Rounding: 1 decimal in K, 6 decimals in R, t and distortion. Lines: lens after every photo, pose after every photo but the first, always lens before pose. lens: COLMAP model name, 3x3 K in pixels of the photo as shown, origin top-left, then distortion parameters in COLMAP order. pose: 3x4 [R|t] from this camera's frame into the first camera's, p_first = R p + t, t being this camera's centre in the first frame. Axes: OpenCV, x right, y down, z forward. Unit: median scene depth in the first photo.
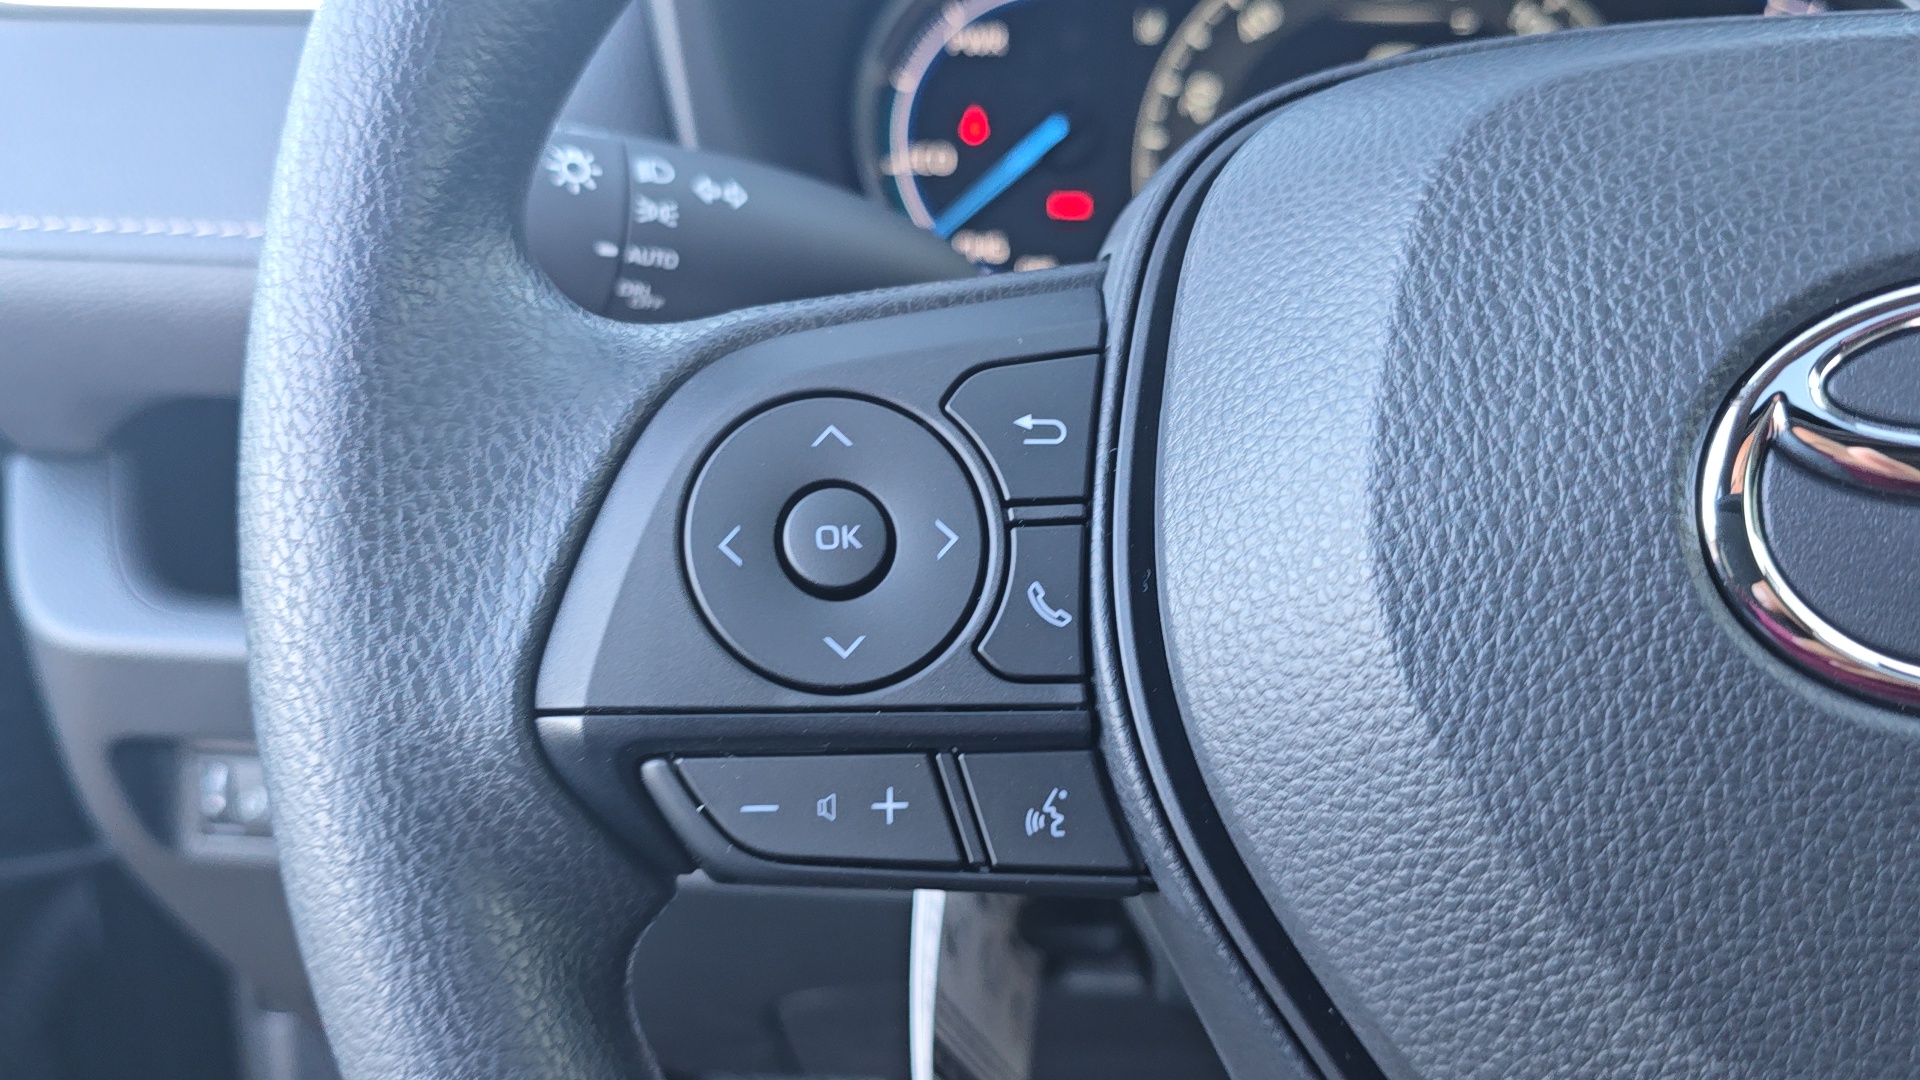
lens RADIAL K [[1722.4, 0, 1004.1], [0, 1722.4, 543.1], [0, 0, 1]] dist [-0.072214, -0.000497]
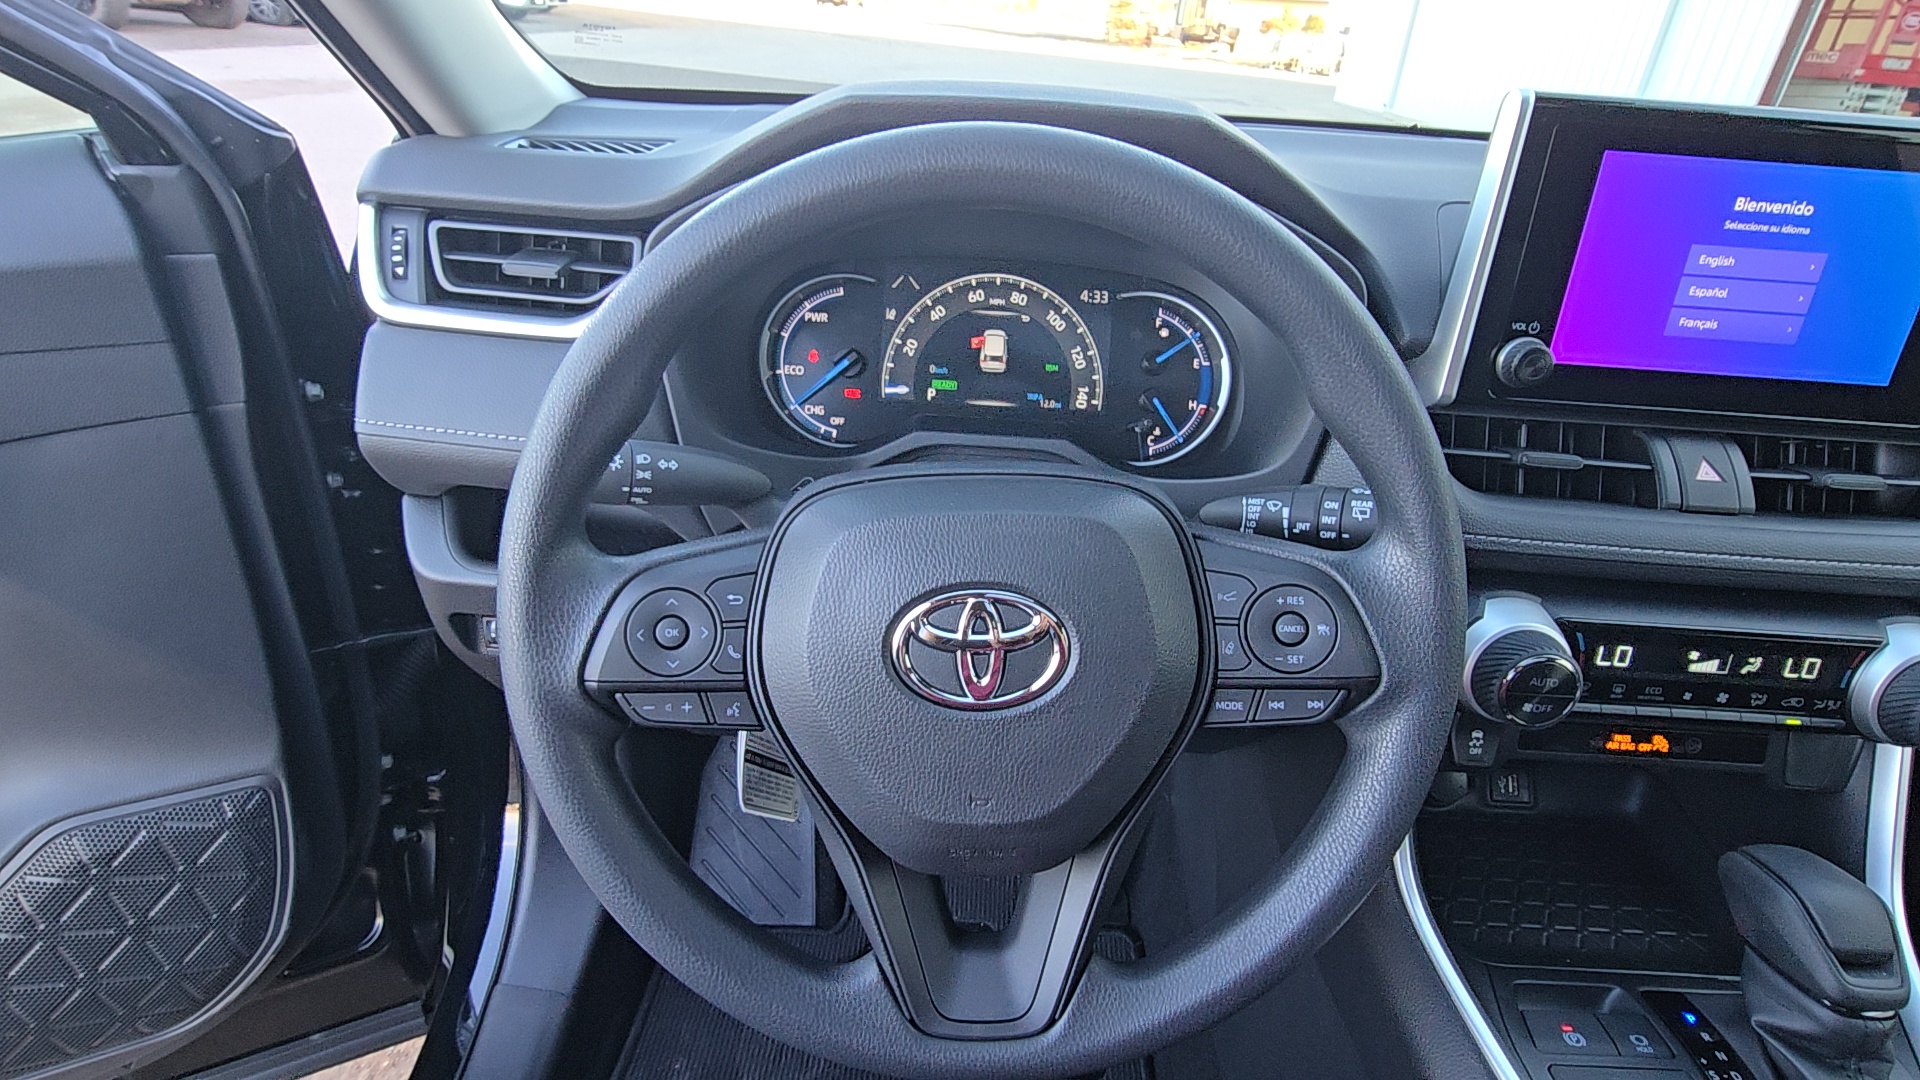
lens RADIAL K [[981.2, 0, 969.1], [0, 981.2, 545.4], [0, 0, 1]] dist [0.000119, 0.001005]
pose [[0.999023, 0.040079, 0.018635, 0.359412], [-0.042432, 0.987695, 0.150529, -0.391764], [-0.012373, -0.151172, 0.988430, -0.743682]]
